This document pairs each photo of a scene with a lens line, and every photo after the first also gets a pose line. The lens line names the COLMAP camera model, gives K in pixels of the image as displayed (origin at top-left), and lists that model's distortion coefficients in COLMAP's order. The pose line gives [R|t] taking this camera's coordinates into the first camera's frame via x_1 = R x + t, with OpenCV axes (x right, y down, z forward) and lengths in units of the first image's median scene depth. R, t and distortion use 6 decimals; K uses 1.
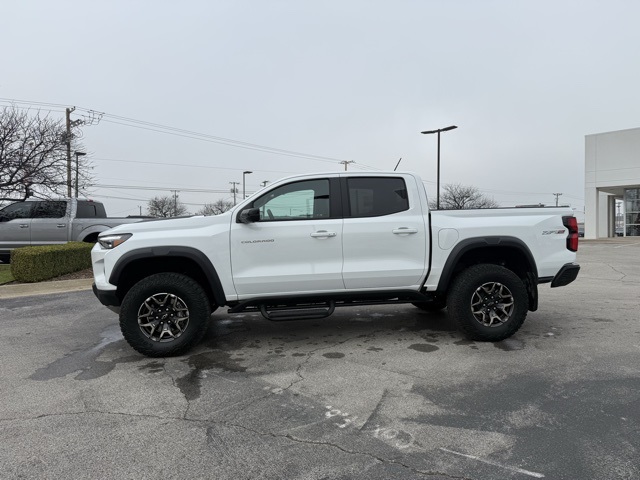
lens RADIAL K [[445.2, 0, 321.3], [0, 445.2, 237.1], [0, 0, 1]] dist [0.041336, -0.049307]
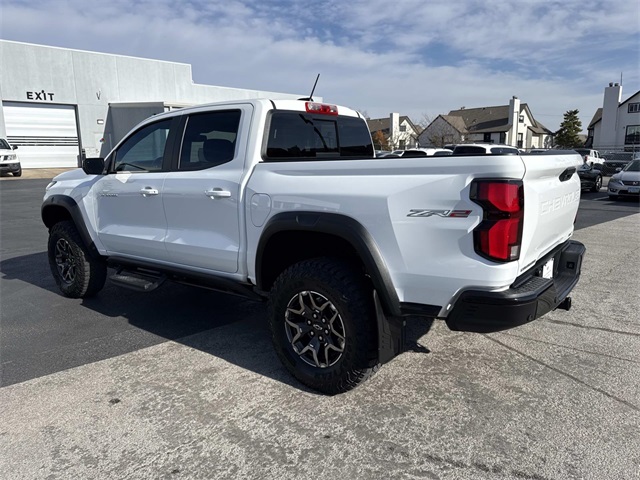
lens RADIAL K [[445.2, 0, 323.8], [0, 445.2, 243.1], [0, 0, 1]] dist [0.041336, -0.049307]
pose [[0.707638, 0.130401, -0.694438, 0.884018], [-0.017083, 0.985693, 0.167685, -0.064007], [0.706369, -0.106798, 0.699741, 0.710699]]
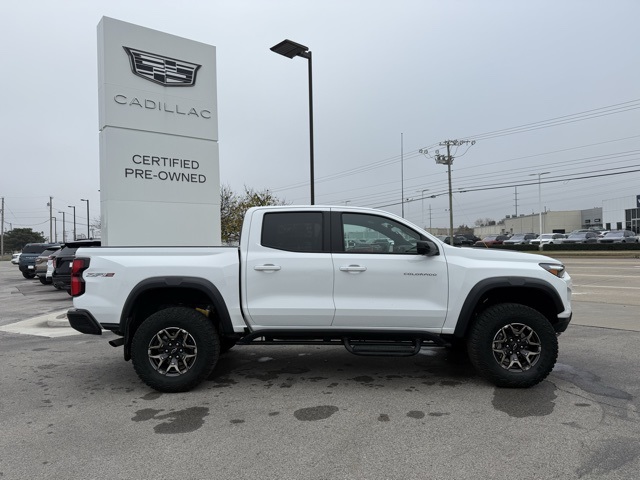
lens RADIAL K [[445.2, 0, 316.2], [0, 445.2, 242.3], [0, 0, 1]] dist [0.041336, -0.049307]
pose [[-0.992555, 0.027568, 0.118635, -0.085436], [0.028550, 0.999571, 0.006582, -0.097083], [-0.118403, 0.009920, -0.992916, 2.612553]]
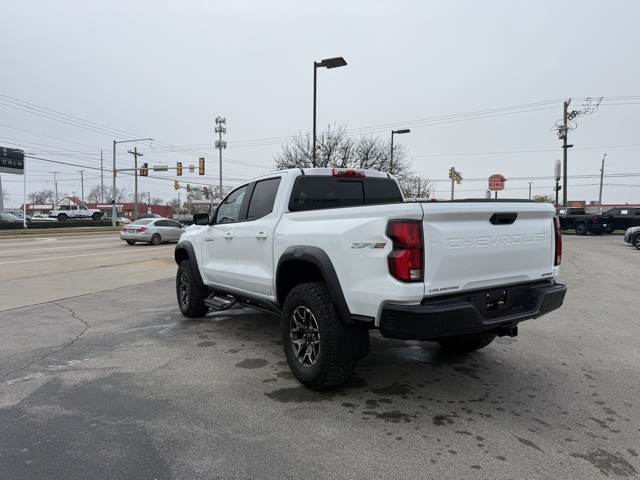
lens RADIAL K [[445.2, 0, 321.7], [0, 445.2, 235.4], [0, 0, 1]] dist [0.041336, -0.049307]
pose [[0.434825, 0.029262, -0.900039, 1.221012], [-0.016051, 0.999565, 0.024743, -0.045702], [0.900372, 0.003688, 0.435106, 0.799646]]
